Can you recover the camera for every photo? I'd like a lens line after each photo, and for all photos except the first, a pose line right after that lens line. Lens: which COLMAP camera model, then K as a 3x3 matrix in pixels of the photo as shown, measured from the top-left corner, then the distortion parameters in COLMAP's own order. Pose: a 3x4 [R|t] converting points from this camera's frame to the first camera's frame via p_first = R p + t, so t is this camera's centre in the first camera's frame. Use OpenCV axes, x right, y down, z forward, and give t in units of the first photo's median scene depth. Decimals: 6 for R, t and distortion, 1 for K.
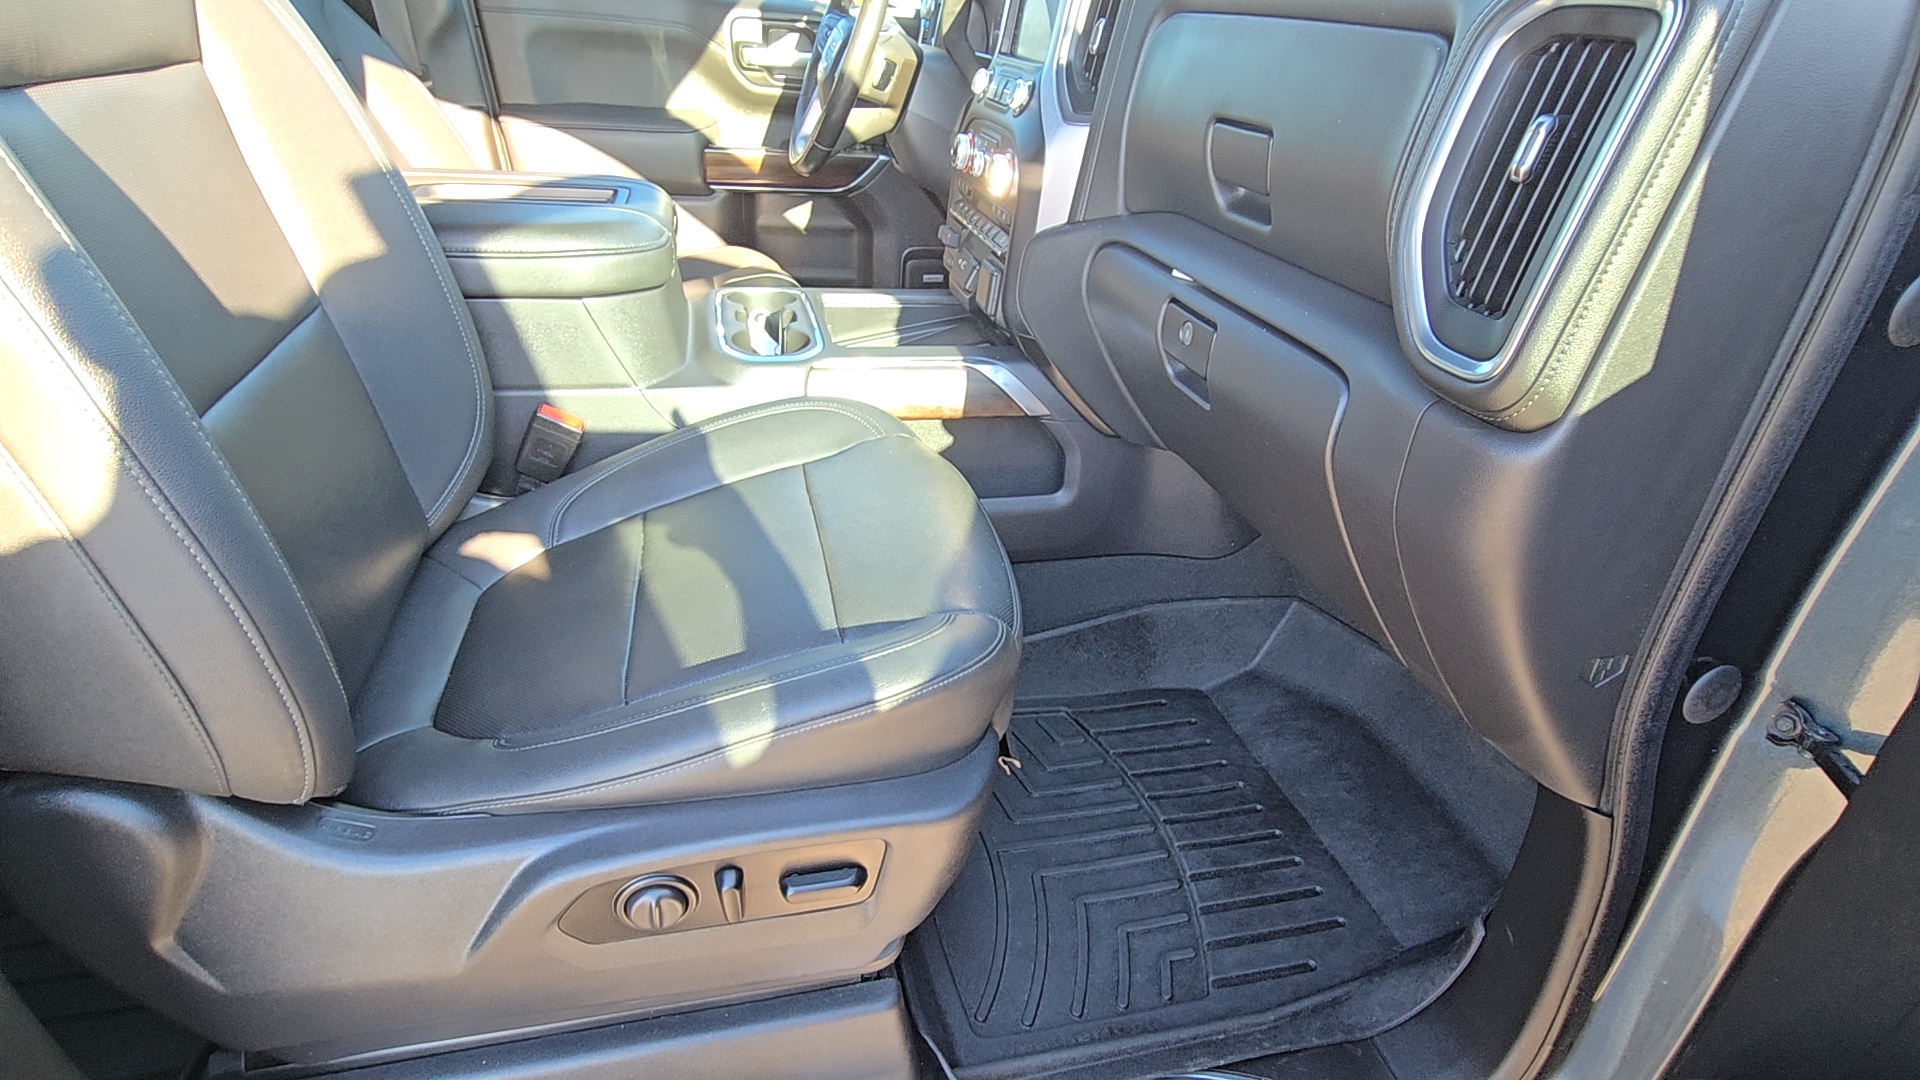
lens RADIAL K [[975.4, 0, 975.4], [0, 975.4, 548.7], [0, 0, 1]] dist [0.001660, 0.000902]
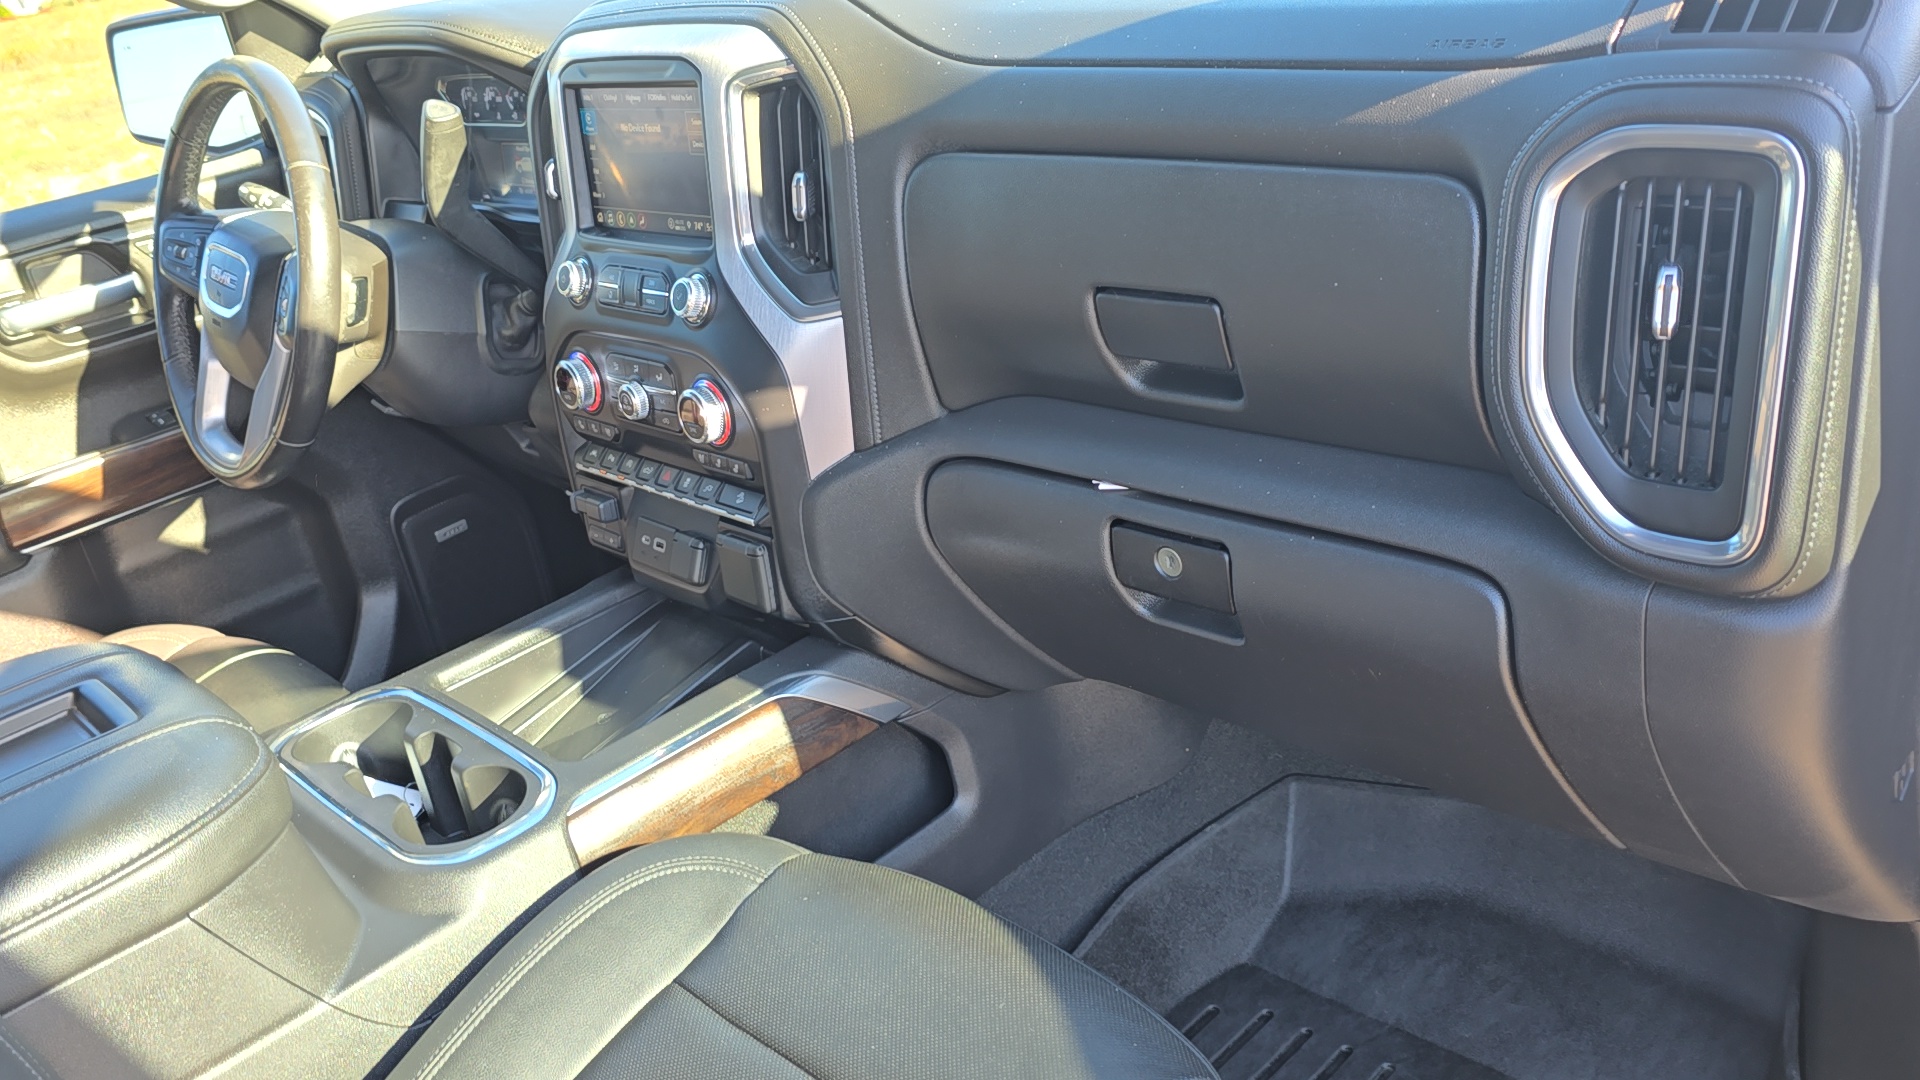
lens RADIAL K [[1621.4, 0, 960.0], [0, 1621.4, 540.0], [0, 0, 1]] dist [-0.014559, -0.007050]
pose [[0.836493, -0.405145, 0.368967, -0.253042], [0.437671, 0.899121, -0.004972, -0.220678], [-0.329731, 0.165645, 0.929429, -0.036696]]
